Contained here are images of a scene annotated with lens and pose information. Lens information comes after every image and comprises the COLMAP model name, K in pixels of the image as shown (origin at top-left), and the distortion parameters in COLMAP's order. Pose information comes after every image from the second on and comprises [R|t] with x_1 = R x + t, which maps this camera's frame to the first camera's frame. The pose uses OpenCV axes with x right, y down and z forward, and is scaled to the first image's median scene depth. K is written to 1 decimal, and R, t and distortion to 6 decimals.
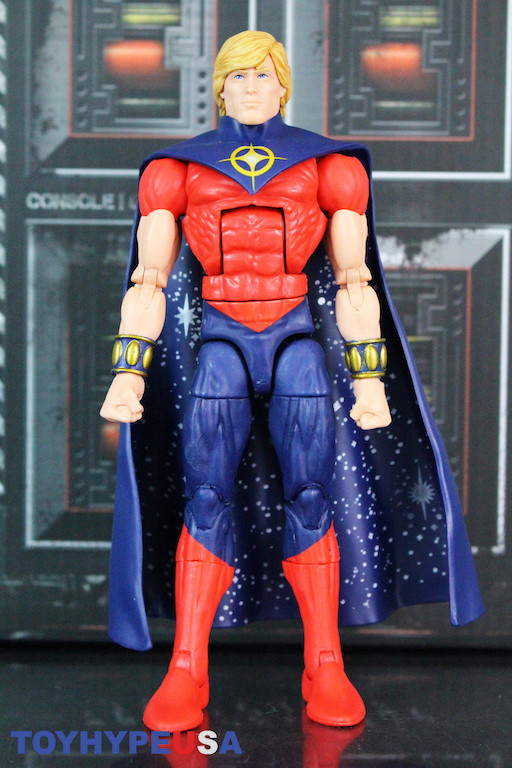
lens RADIAL K [[2286.0, 0, 256.0], [0, 2286.0, 384.0], [0, 0, 1]] dist [0.031980, 1.330467]
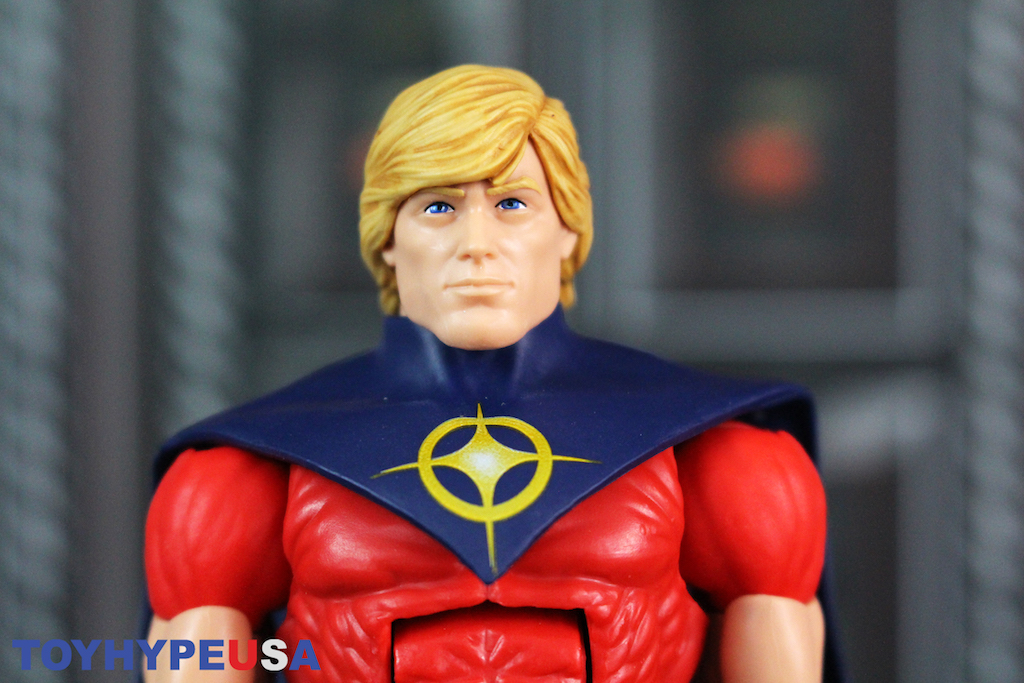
lens RADIAL K [[3108.1, 0, 512.0], [0, 3108.1, 341.5], [0, 0, 1]] dist [0.044392, 0.767074]
pose [[0.999500, -0.018263, 0.025809, -0.006043], [0.019565, 0.998501, -0.051126, -0.063442], [-0.024837, 0.051605, 0.998359, 0.383245]]
